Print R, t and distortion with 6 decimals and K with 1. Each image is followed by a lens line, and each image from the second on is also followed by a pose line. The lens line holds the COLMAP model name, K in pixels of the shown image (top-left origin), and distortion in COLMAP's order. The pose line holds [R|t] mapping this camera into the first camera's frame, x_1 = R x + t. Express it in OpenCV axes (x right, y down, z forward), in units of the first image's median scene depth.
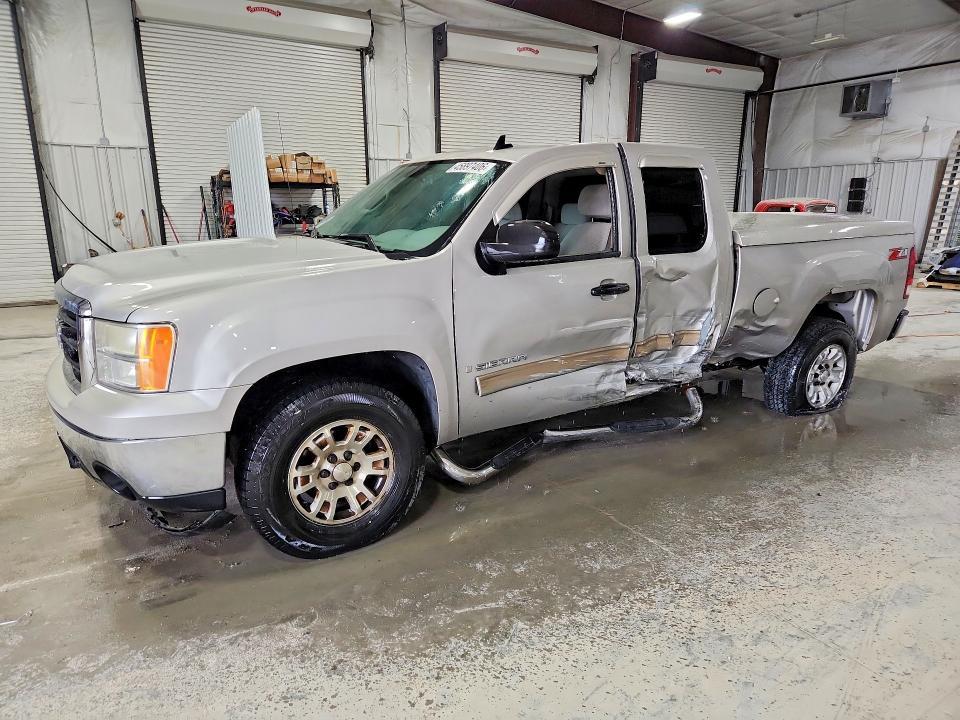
lens RADIAL K [[658.7, 0, 475.5], [0, 658.7, 365.9], [0, 0, 1]] dist [0.059166, -0.055280]
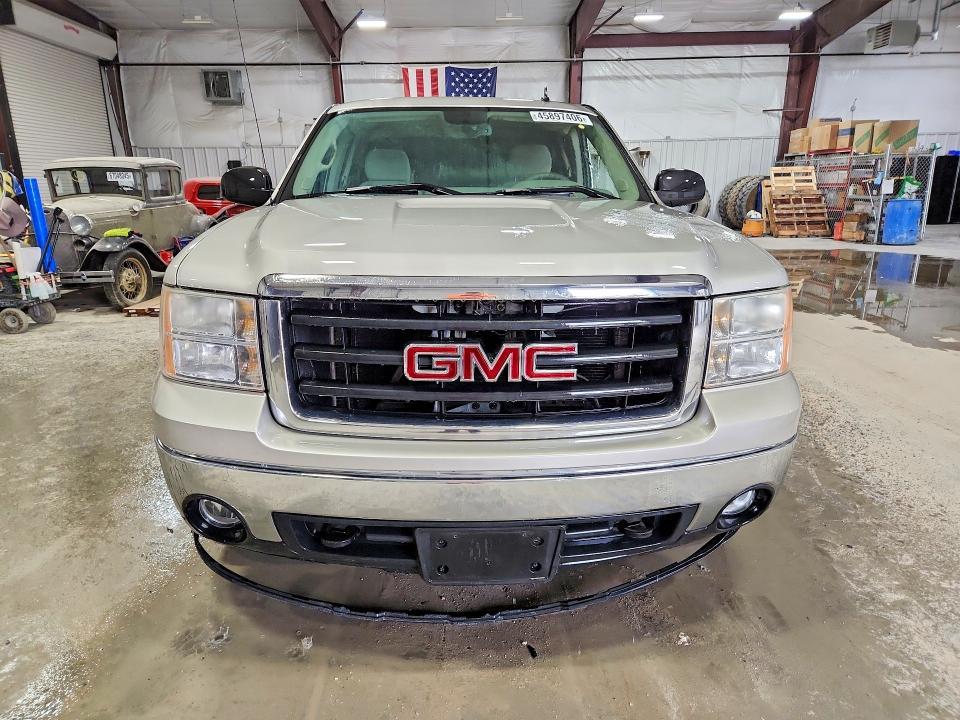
lens RADIAL K [[658.7, 0, 475.5], [0, 658.7, 365.9], [0, 0, 1]] dist [0.059166, -0.055280]
pose [[0.469043, -0.227724, 0.853311, -0.242101], [0.212844, 0.966855, 0.141030, -0.028431], [-0.857144, 0.115473, 0.501967, 0.163035]]
